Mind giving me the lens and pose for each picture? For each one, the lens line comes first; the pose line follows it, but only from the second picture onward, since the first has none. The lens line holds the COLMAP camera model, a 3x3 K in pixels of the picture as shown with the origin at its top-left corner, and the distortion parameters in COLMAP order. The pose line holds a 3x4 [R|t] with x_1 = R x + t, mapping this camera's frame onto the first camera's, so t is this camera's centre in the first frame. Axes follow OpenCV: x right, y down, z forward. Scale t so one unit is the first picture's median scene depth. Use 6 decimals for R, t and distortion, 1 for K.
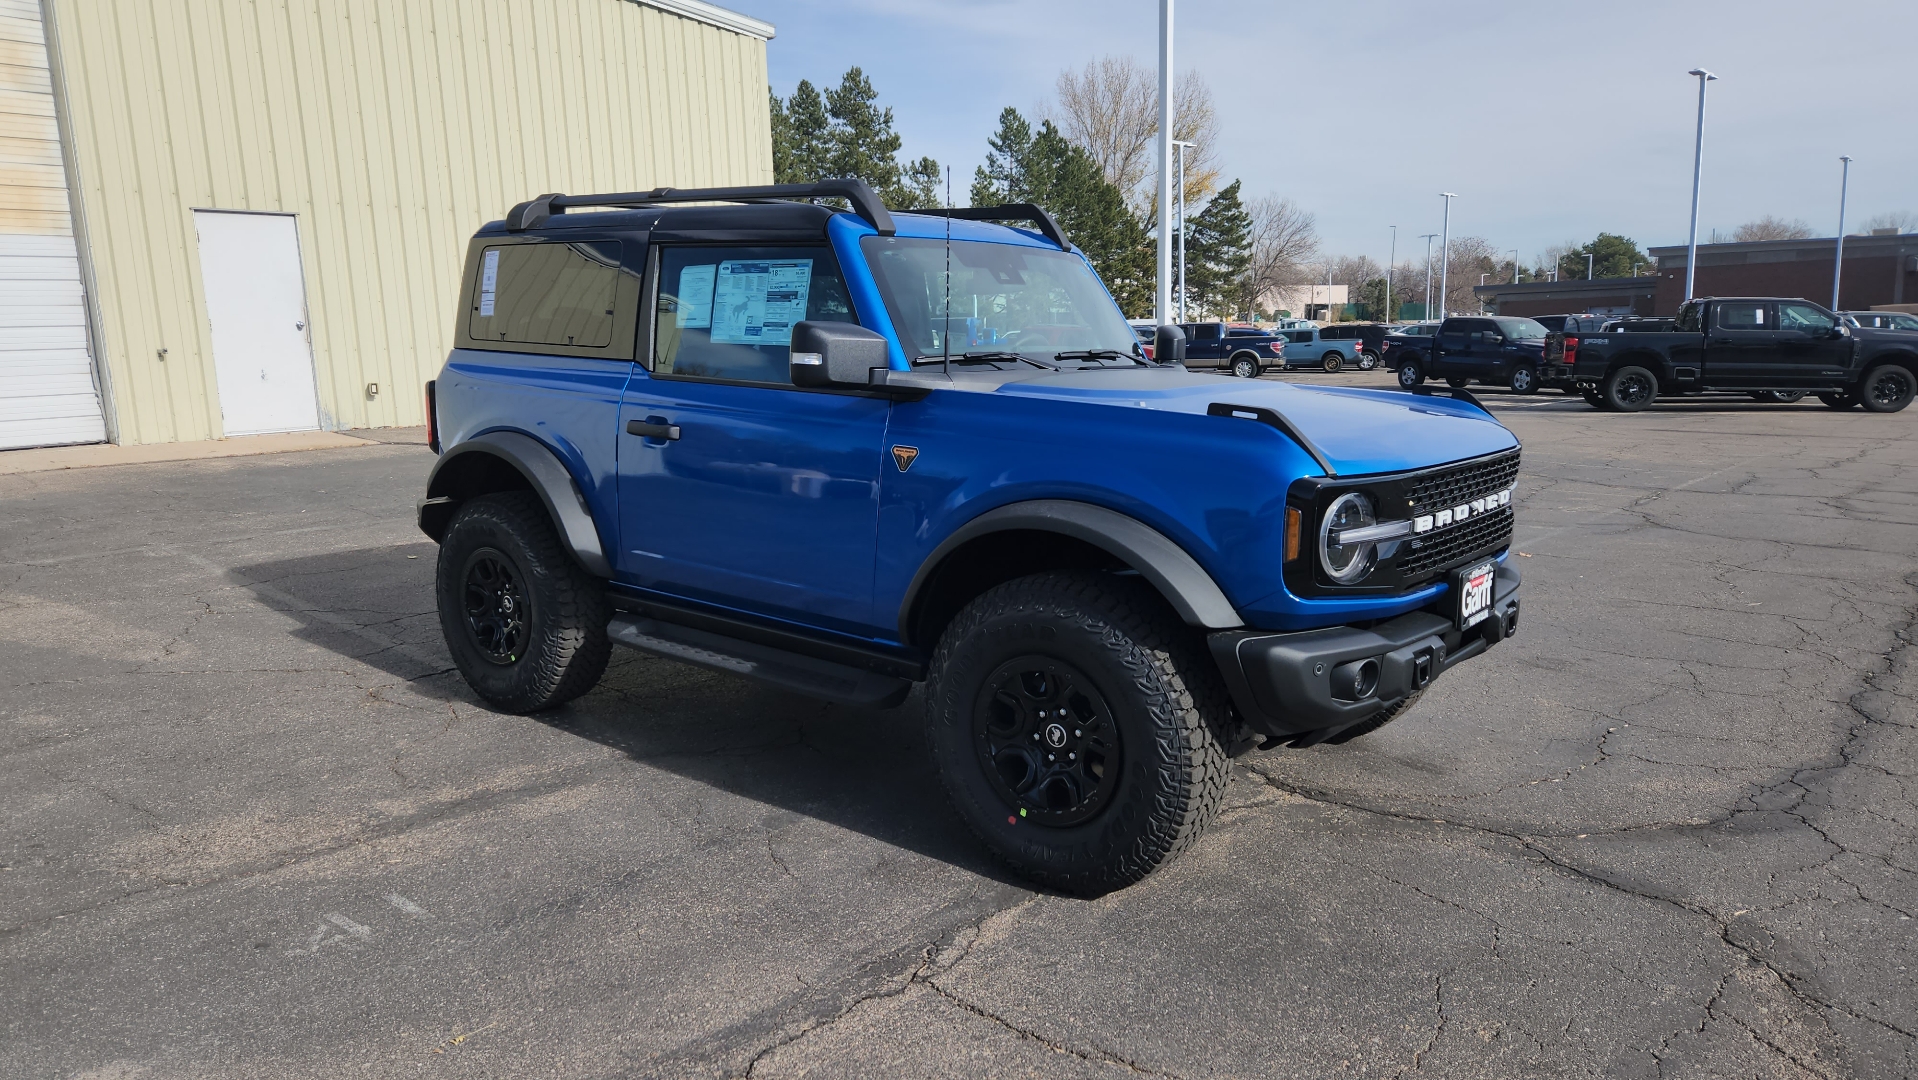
lens RADIAL K [[1287.7, 0, 935.7], [0, 1287.7, 540.4], [0, 0, 1]] dist [0.075016, -0.061583]
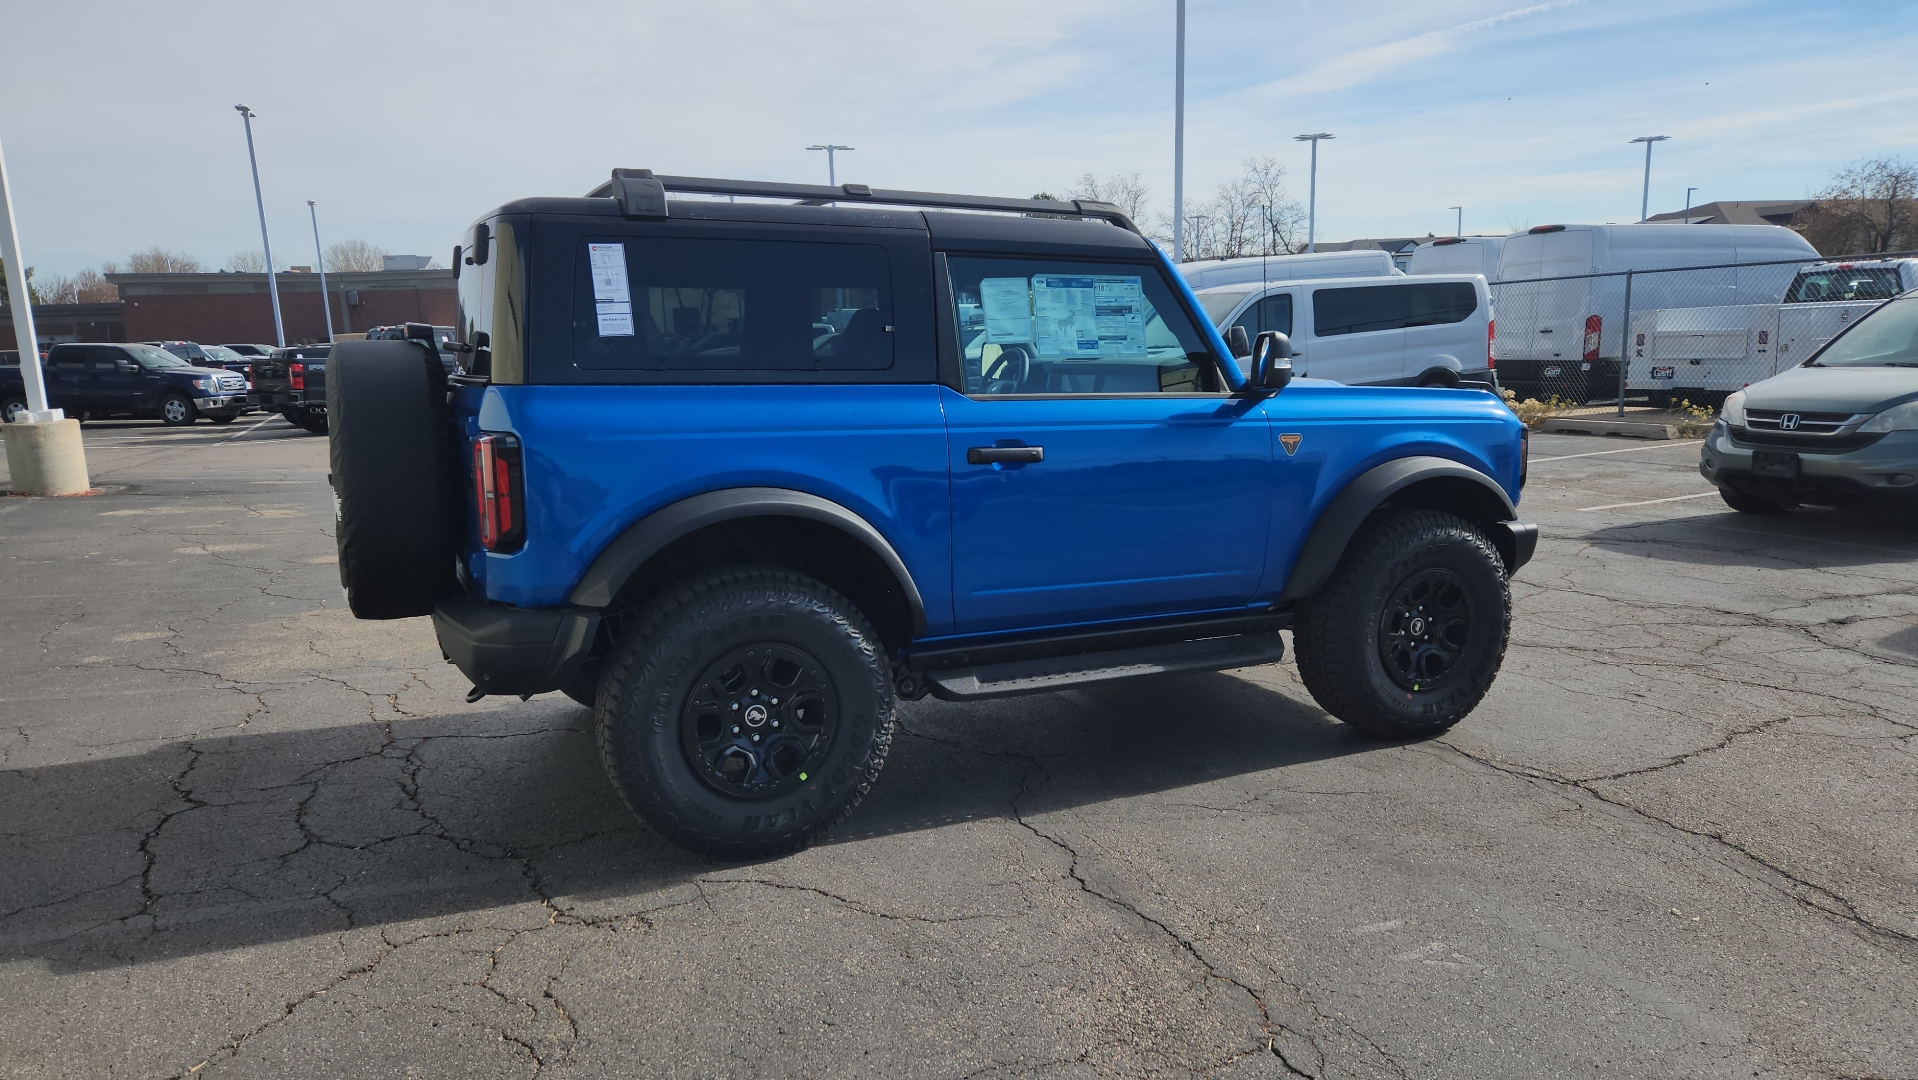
lens RADIAL K [[1272.6, 0, 959.0], [0, 1272.6, 540.0], [0, 0, 1]] dist [0.076253, -0.060562]
pose [[0.439277, -0.146653, 0.886300, -0.967129], [0.164591, 0.983024, 0.081082, -0.096737], [-0.883145, 0.110259, 0.455958, 0.575505]]
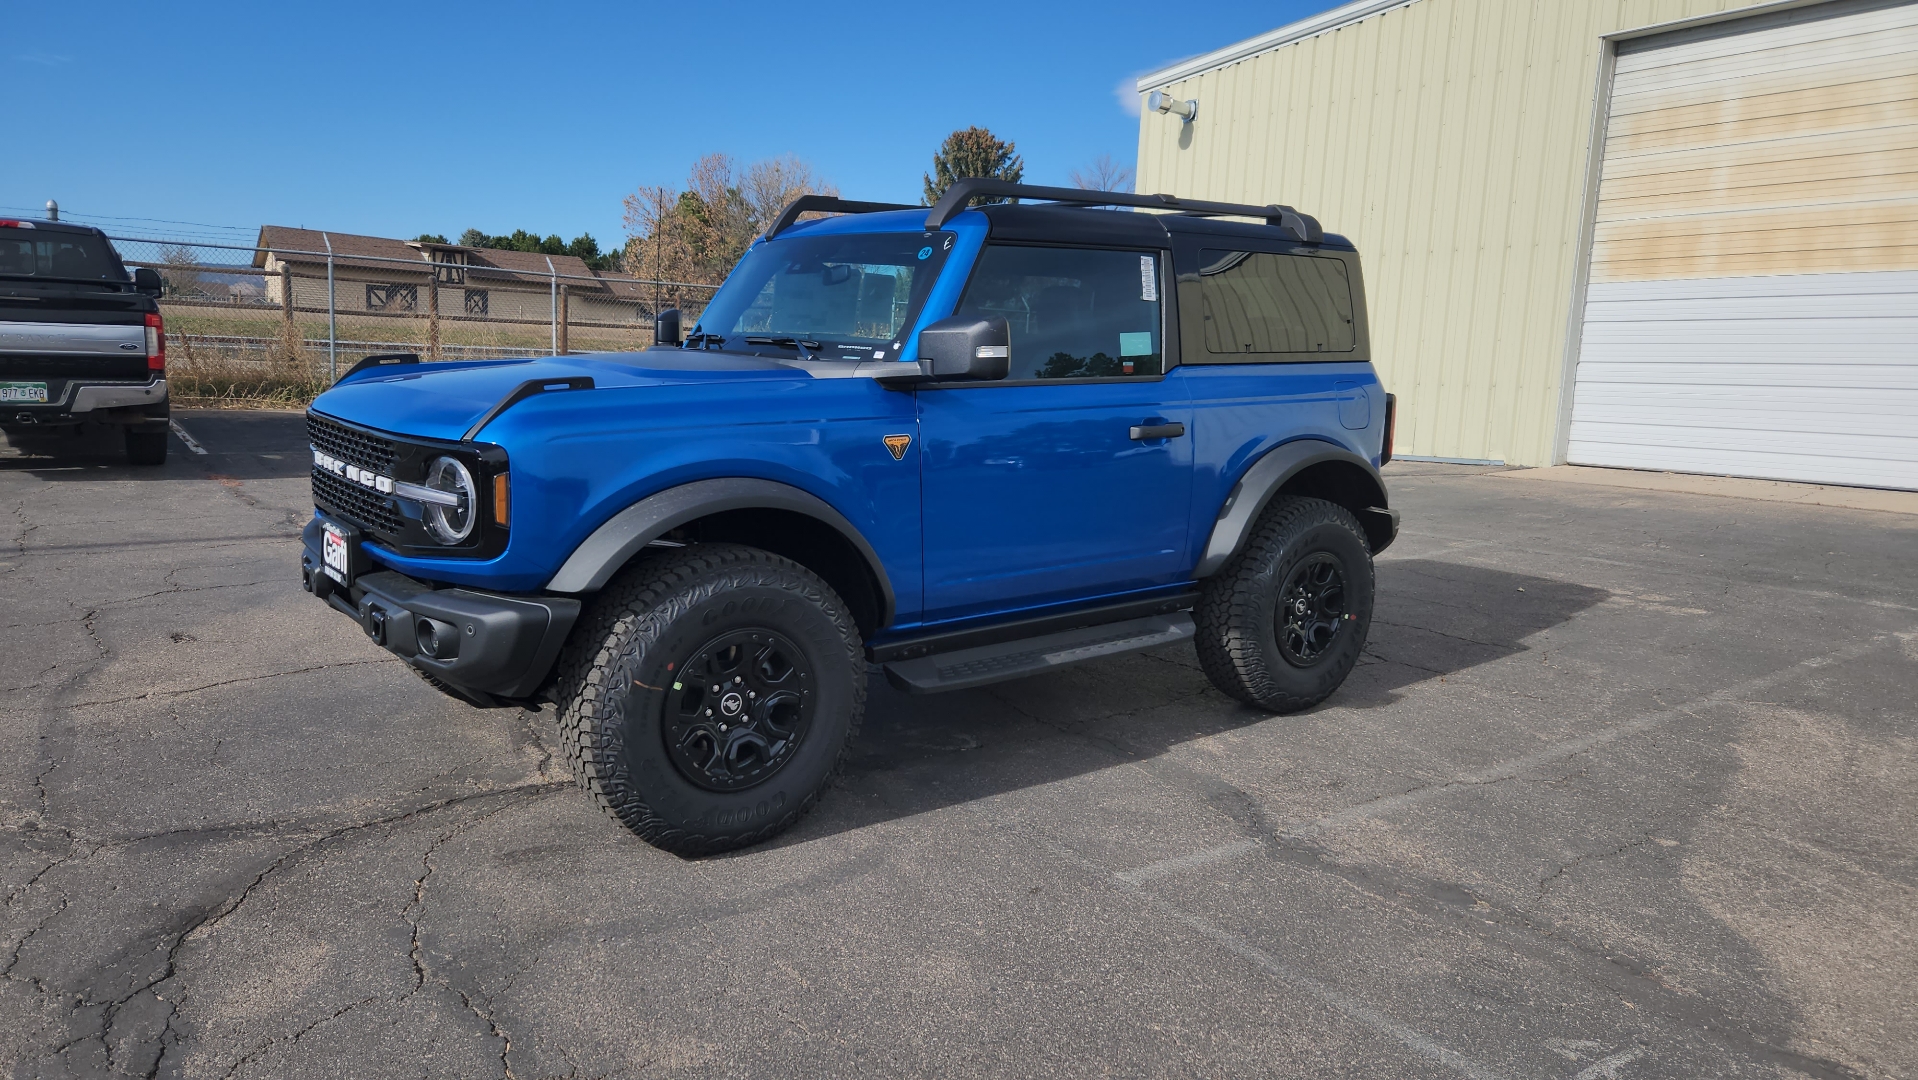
lens RADIAL K [[1287.7, 0, 935.7], [0, 1287.7, 540.4], [0, 0, 1]] dist [0.075016, -0.061583]
pose [[-0.237064, 0.141566, -0.961124, 0.985592], [-0.191924, 0.963003, 0.189181, -0.193747], [0.952348, 0.229311, -0.201123, 1.260600]]
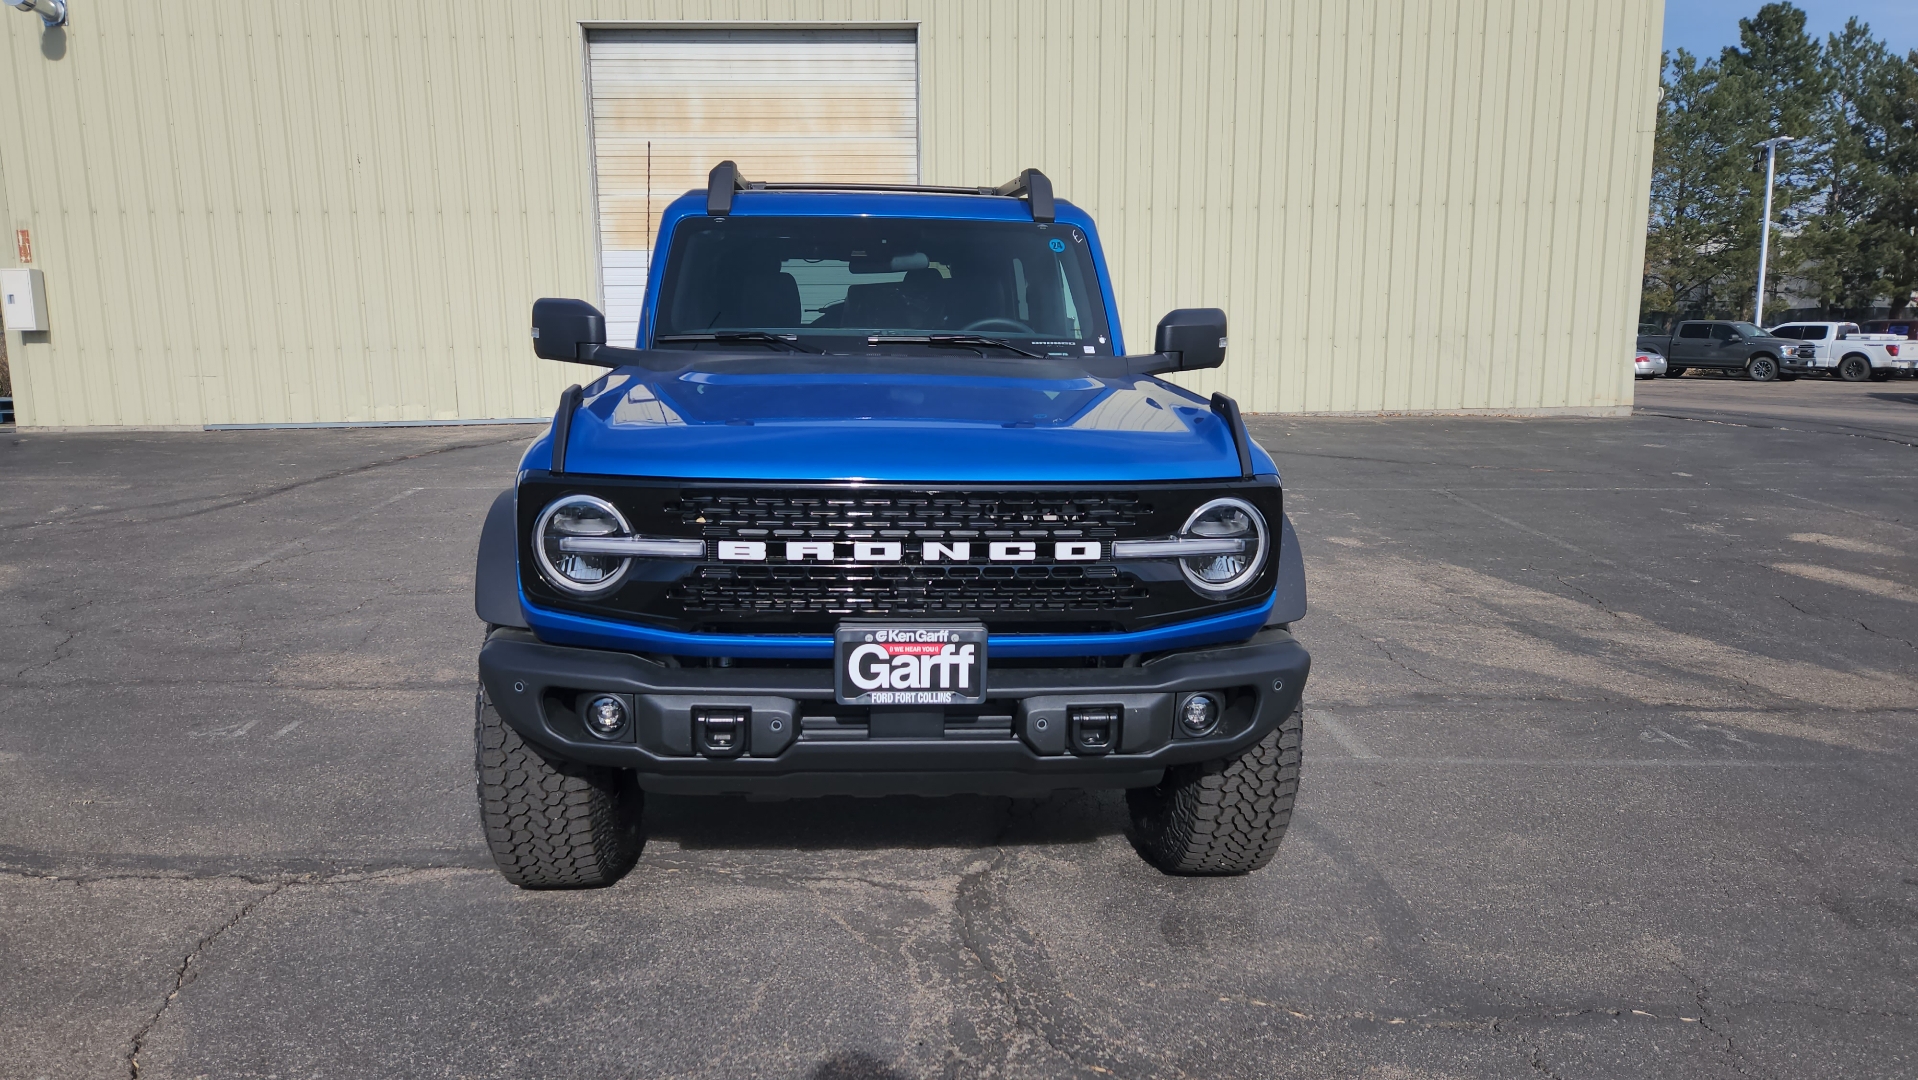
lens RADIAL K [[1291.6, 0, 925.2], [0, 1291.6, 533.5], [0, 0, 1]] dist [0.075157, -0.058924]
pose [[0.680559, 0.125182, -0.721920, 0.715497], [-0.127924, 0.990464, 0.051153, -0.054609], [0.721439, 0.057539, 0.690083, 0.374113]]
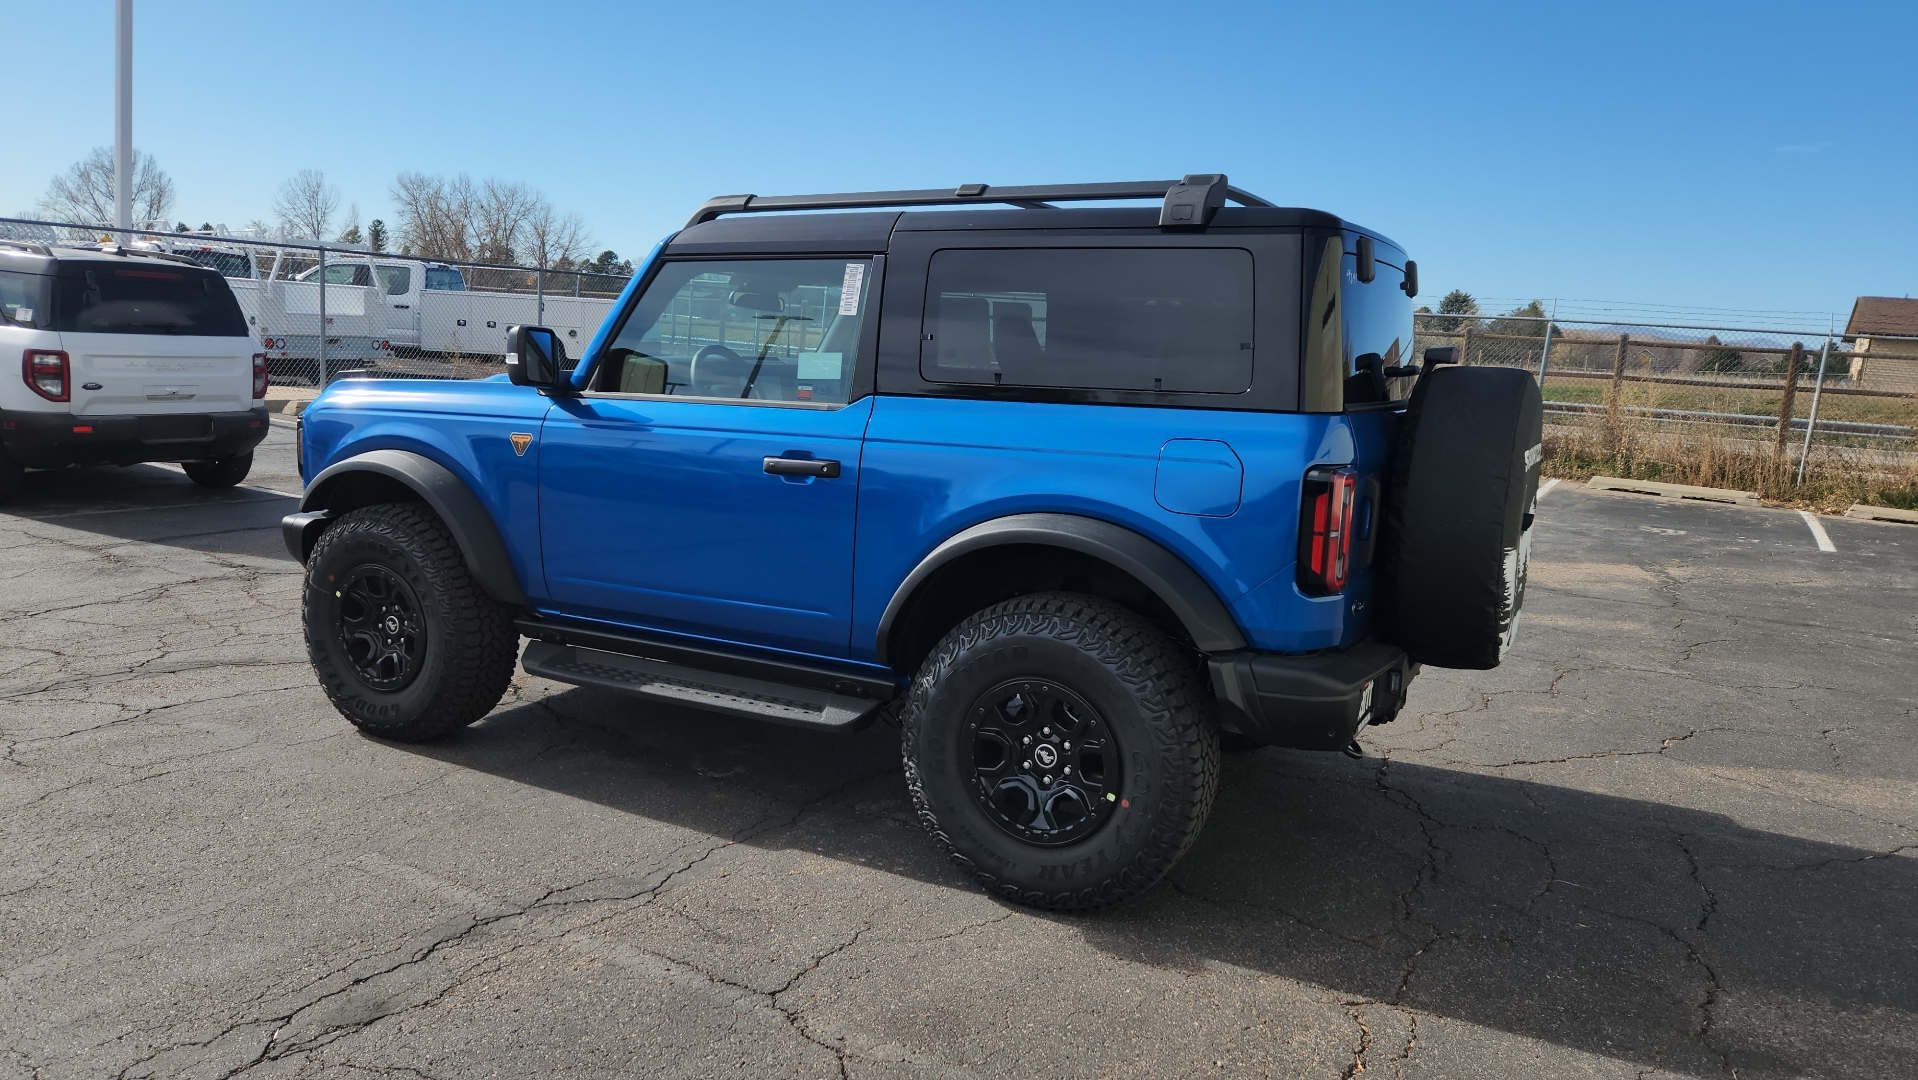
lens RADIAL K [[1266.7, 0, 943.9], [0, 1266.7, 538.8], [0, 0, 1]] dist [0.088173, -0.082927]
pose [[-0.980181, -0.026680, -0.196301, 0.092989], [-0.086691, 0.948745, 0.303921, -0.327424], [0.178131, 0.314915, -0.932254, 1.968694]]
